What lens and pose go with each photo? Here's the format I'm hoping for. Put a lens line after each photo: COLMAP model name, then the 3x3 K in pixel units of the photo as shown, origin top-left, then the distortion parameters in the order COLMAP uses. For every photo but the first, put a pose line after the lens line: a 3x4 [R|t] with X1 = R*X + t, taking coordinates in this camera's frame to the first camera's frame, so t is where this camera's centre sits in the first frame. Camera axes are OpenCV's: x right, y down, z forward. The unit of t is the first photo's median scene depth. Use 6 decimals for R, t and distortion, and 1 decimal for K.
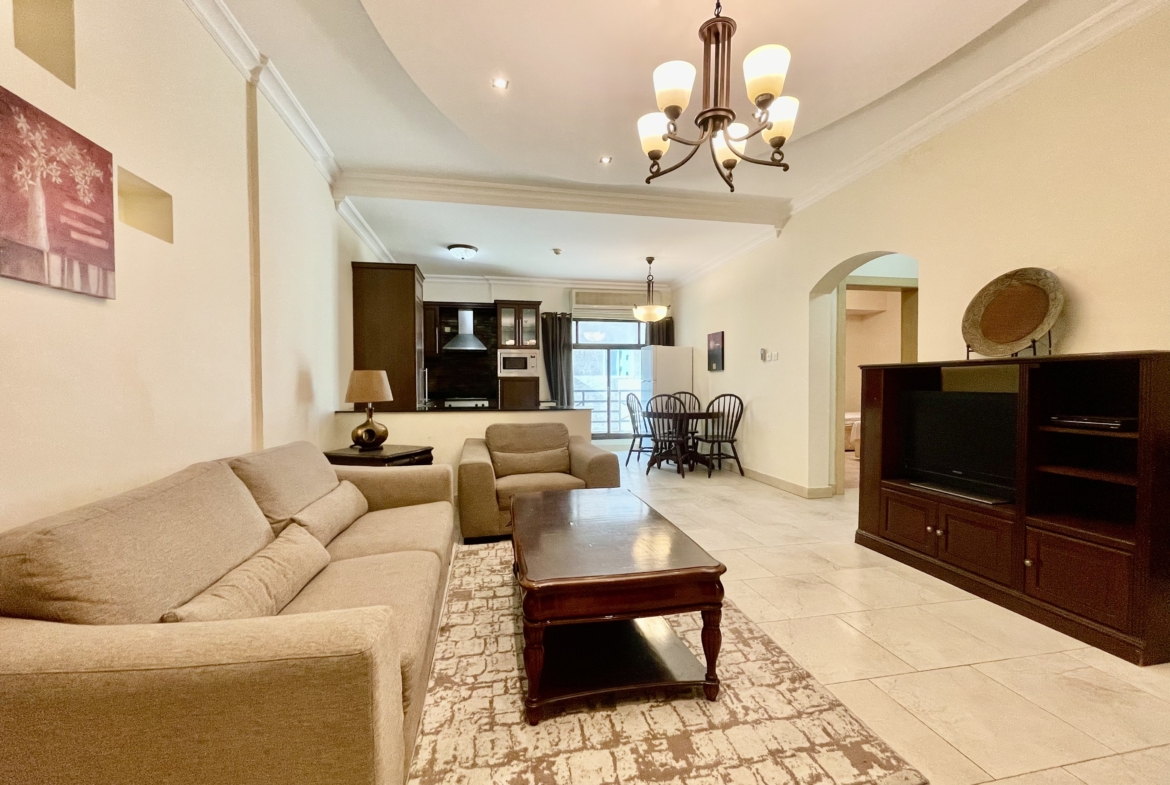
lens RADIAL K [[476.5, 0, 583.0], [0, 476.5, 391.8], [0, 0, 1]] dist [0.000418, -0.002760]
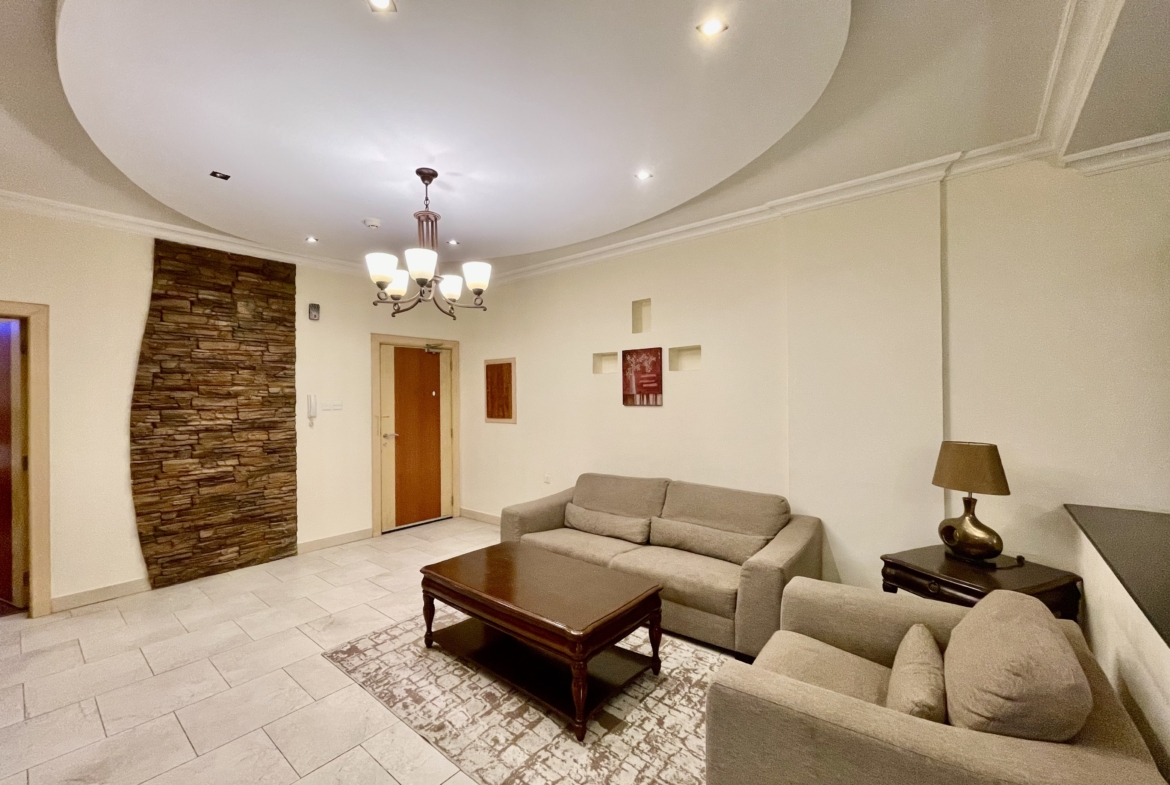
lens RADIAL K [[476.5, 0, 584.7], [0, 476.5, 393.4], [0, 0, 1]] dist [0.000418, -0.002760]
pose [[-0.774020, 0.006361, -0.633129, 0.967841], [-0.002375, 0.999913, 0.012950, -0.300069], [0.633157, 0.011527, -0.773938, 2.820967]]
